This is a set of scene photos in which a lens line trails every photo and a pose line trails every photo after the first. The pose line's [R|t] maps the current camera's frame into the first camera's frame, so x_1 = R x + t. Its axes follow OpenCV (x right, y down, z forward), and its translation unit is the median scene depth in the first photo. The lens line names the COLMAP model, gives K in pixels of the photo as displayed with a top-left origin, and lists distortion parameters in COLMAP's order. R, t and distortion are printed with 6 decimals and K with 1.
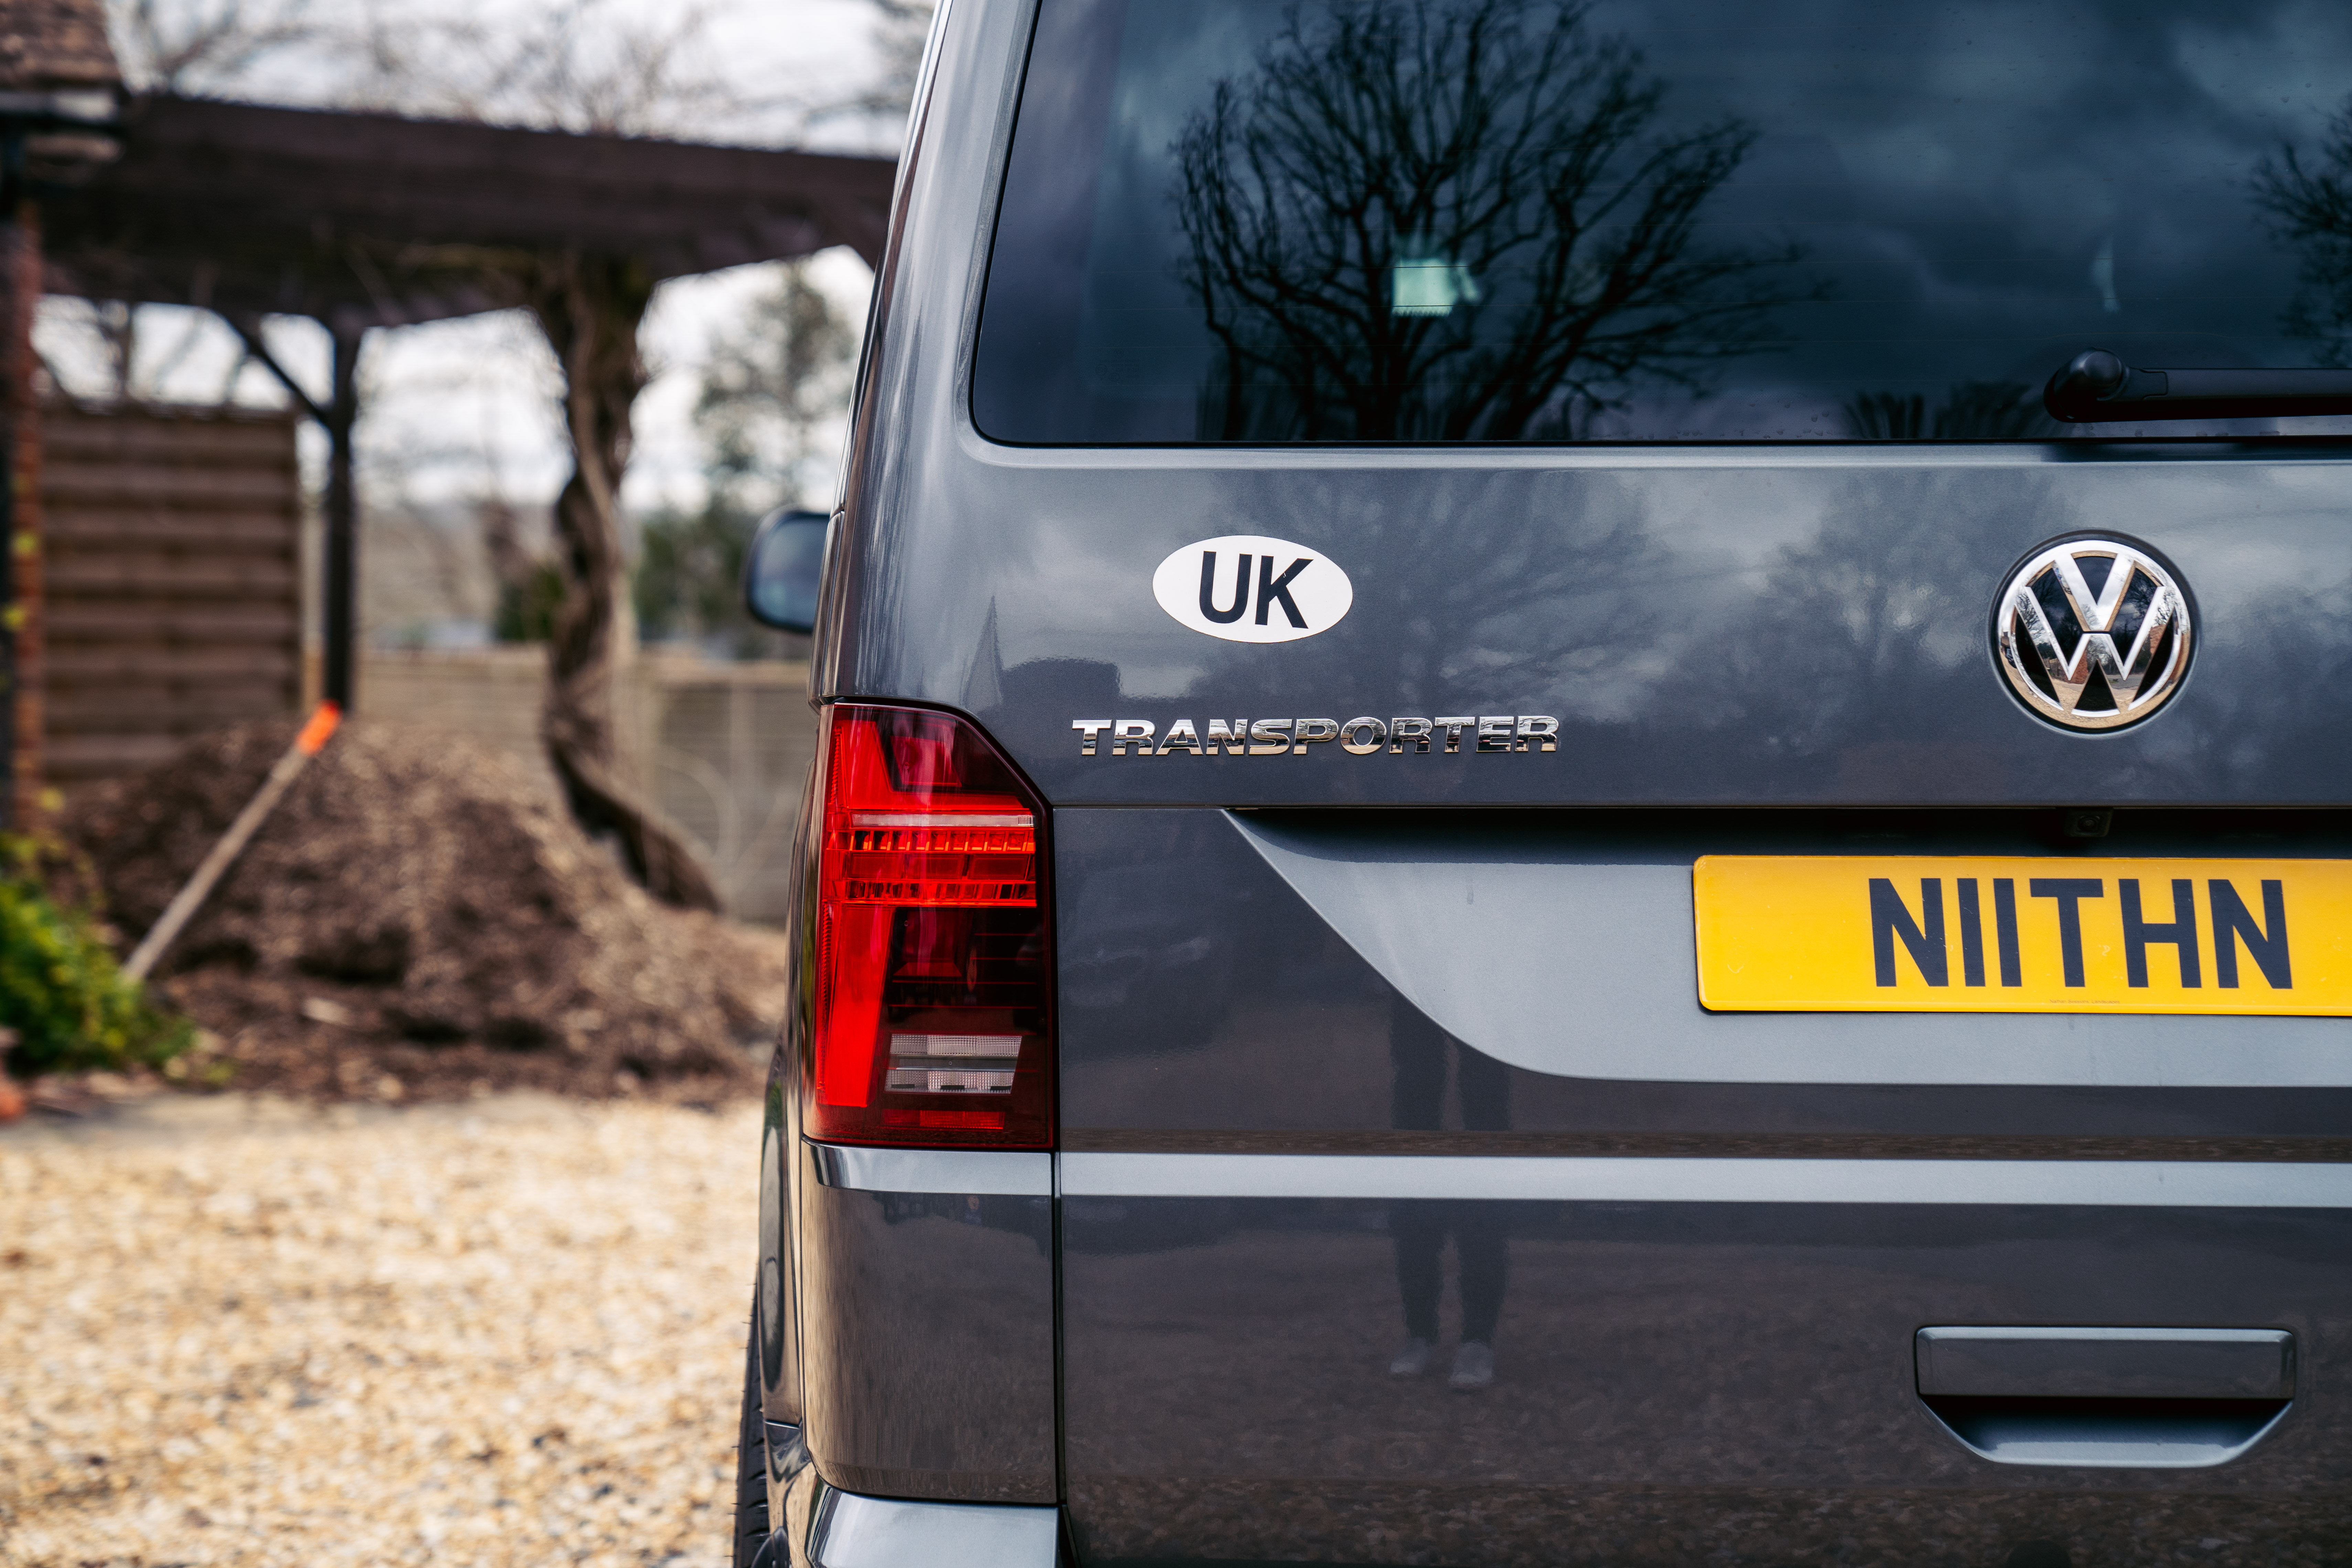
lens RADIAL K [[4380.7, 0, 1176.0], [0, 4380.7, 784.0], [0, 0, 1]] dist [0.295410, 0.509637]
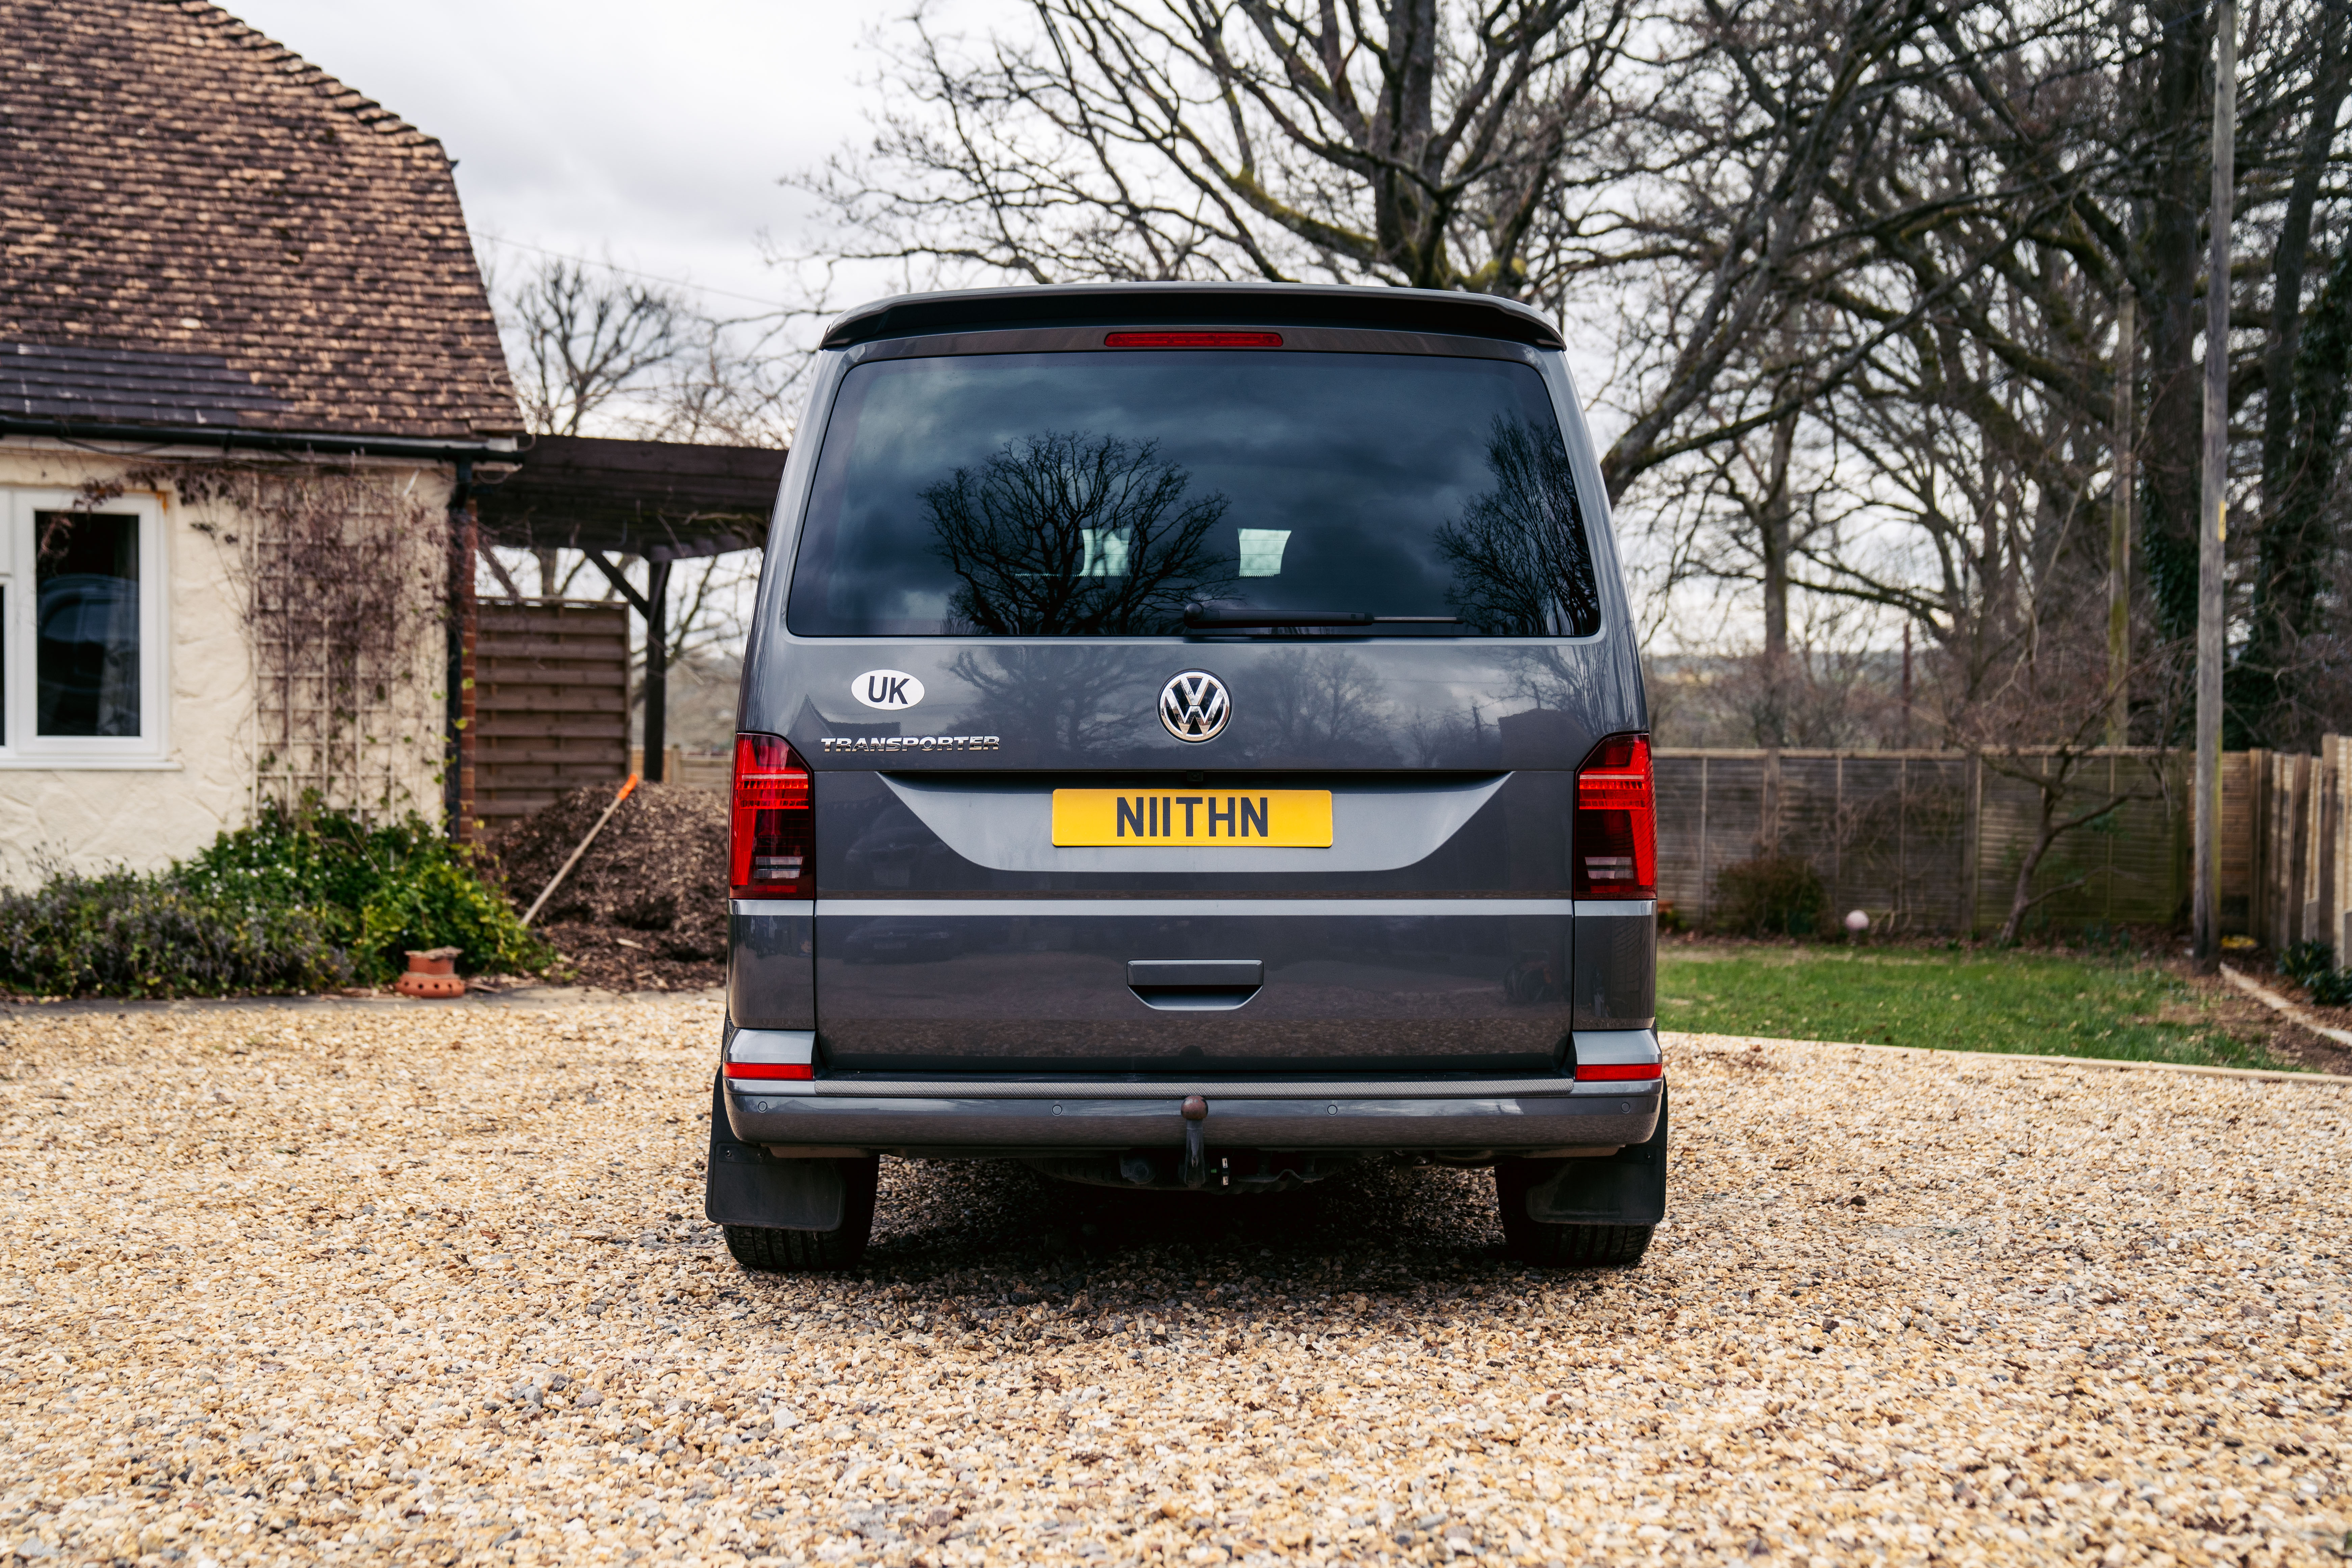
lens RADIAL K [[2981.8, 0, 1179.0], [0, 2981.8, 794.5], [0, 0, 1]] dist [0.082594, 0.362059]
pose [[0.999713, -0.001573, -0.023904, 0.231115], [0.001142, 0.999837, -0.018046, 0.051000], [0.023928, 0.018013, 0.999551, -0.791679]]
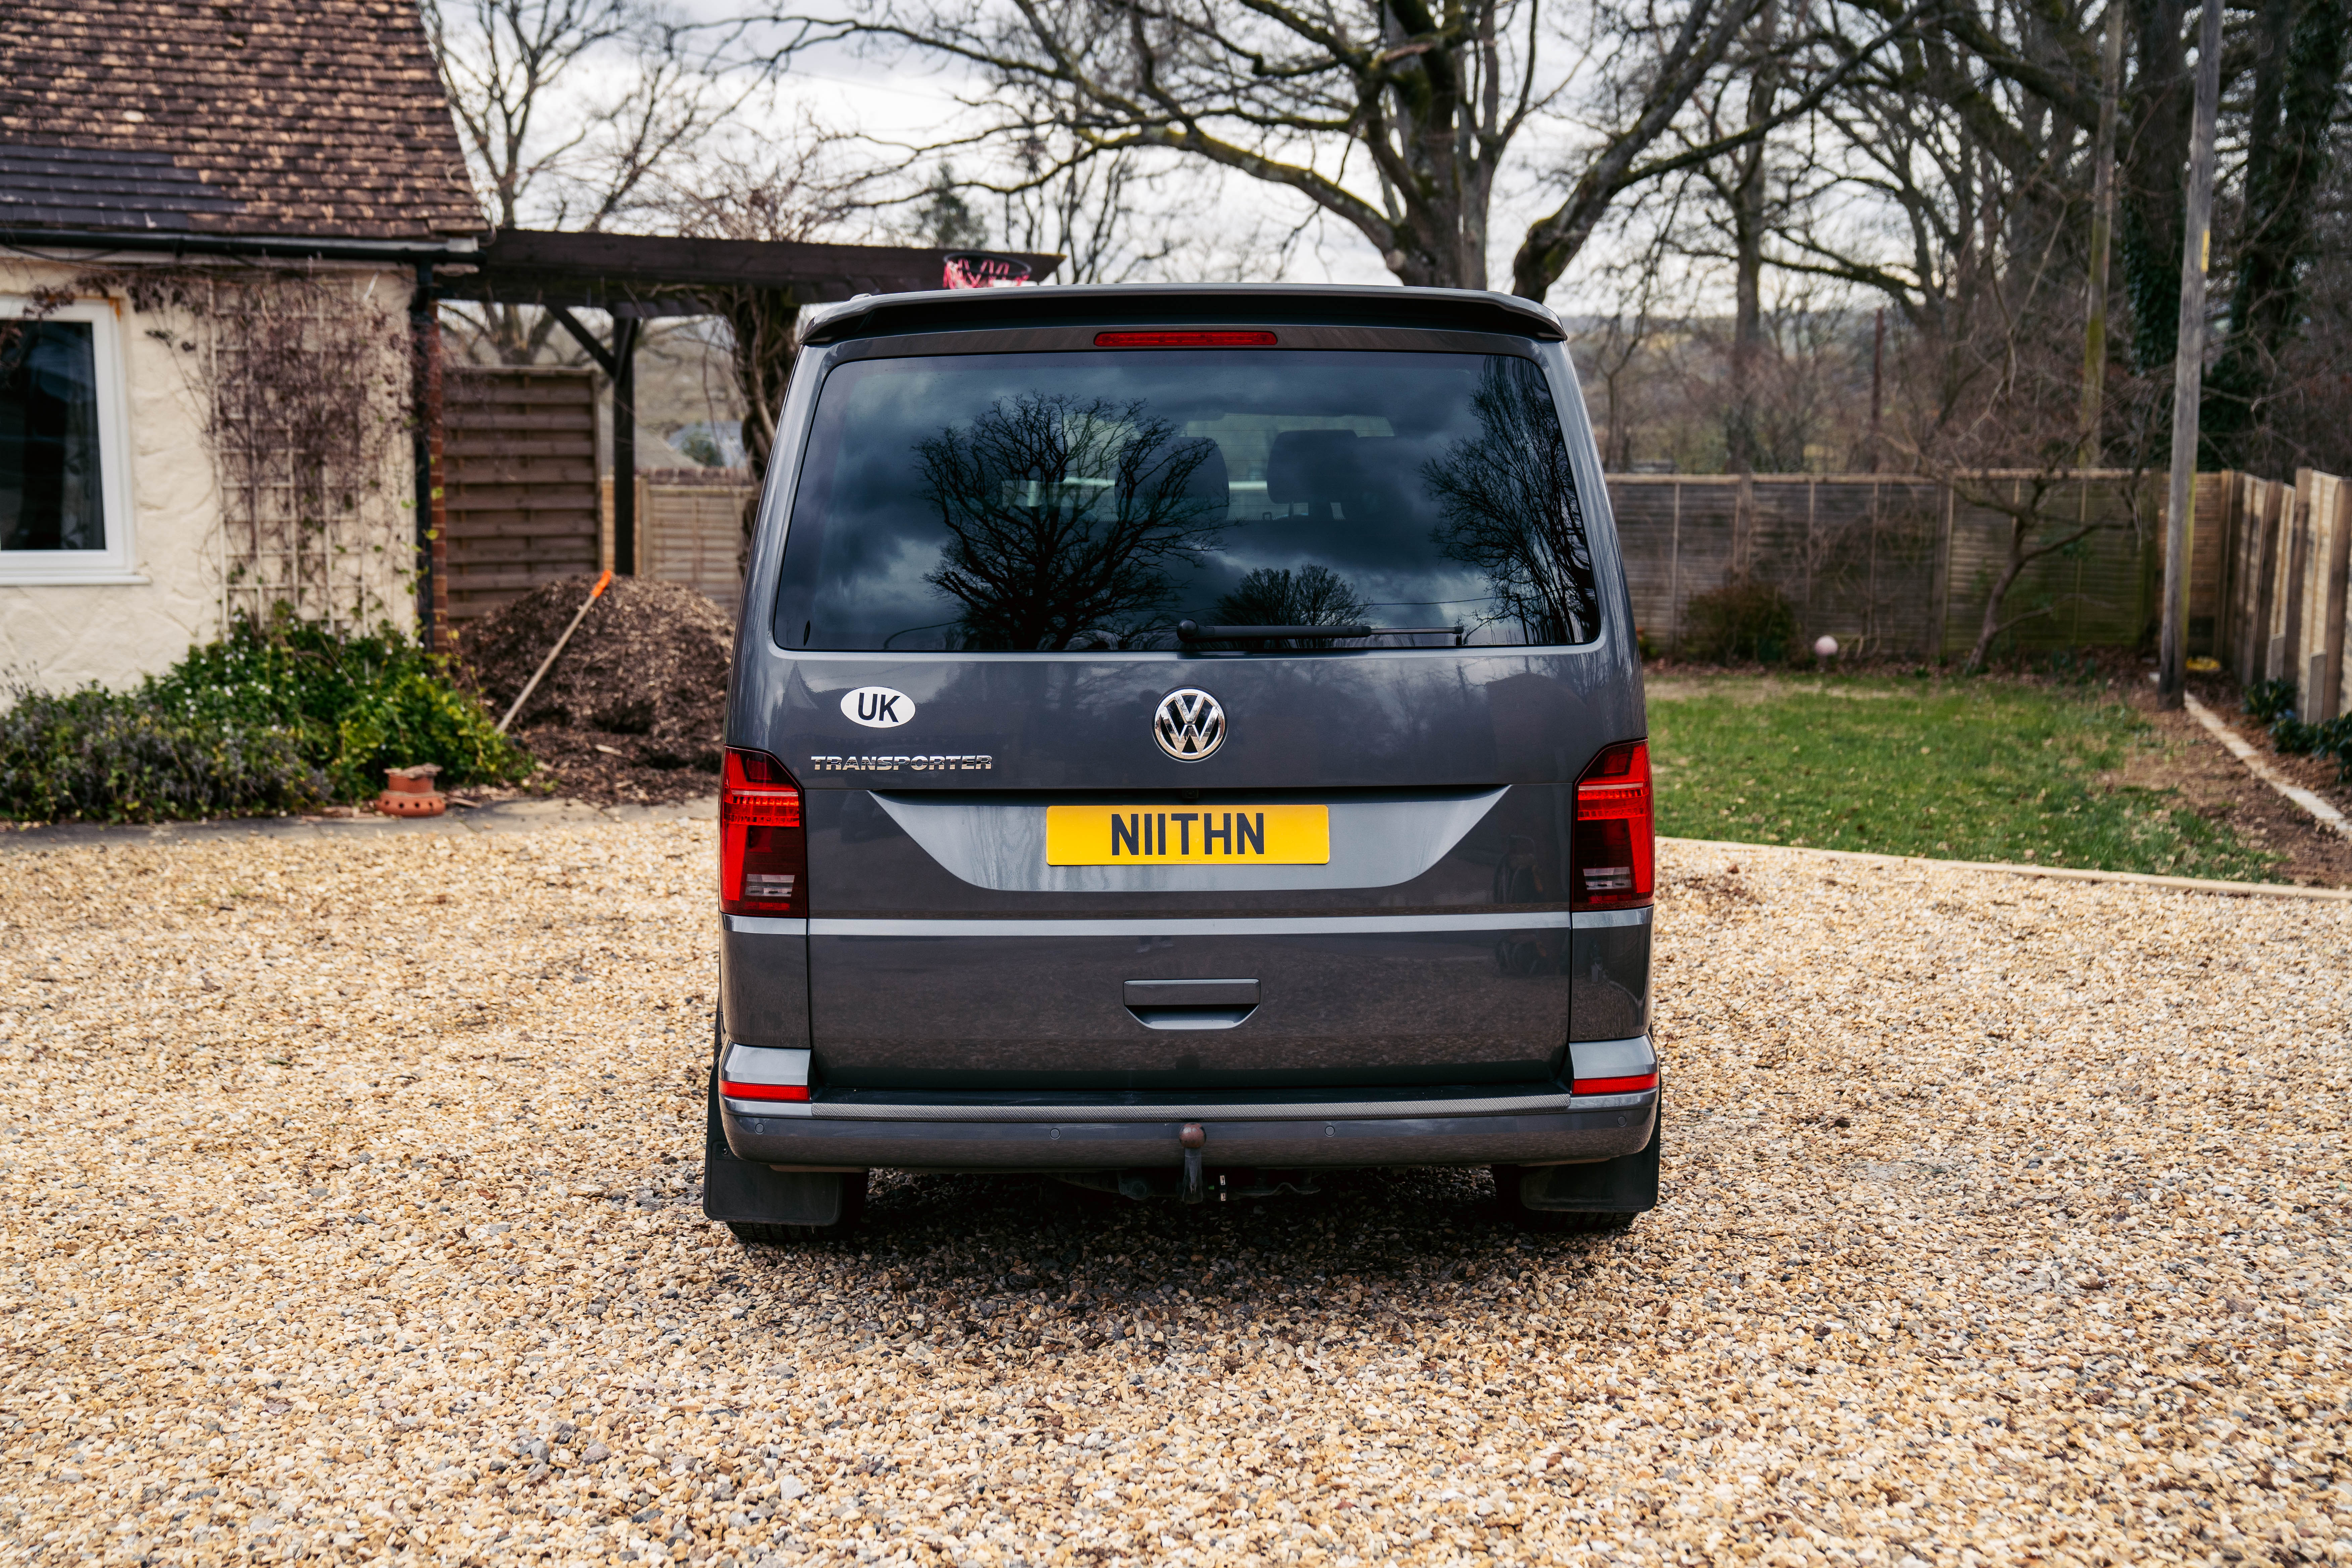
lens RADIAL K [[2961.9, 0, 1178.7], [0, 2961.9, 792.2], [0, 0, 1]] dist [0.082075, 0.368530]
pose [[0.999883, -0.006148, -0.014024, 0.215930], [0.007393, 0.995870, 0.090492, -0.148644], [0.013410, -0.090585, 0.995798, -0.753370]]
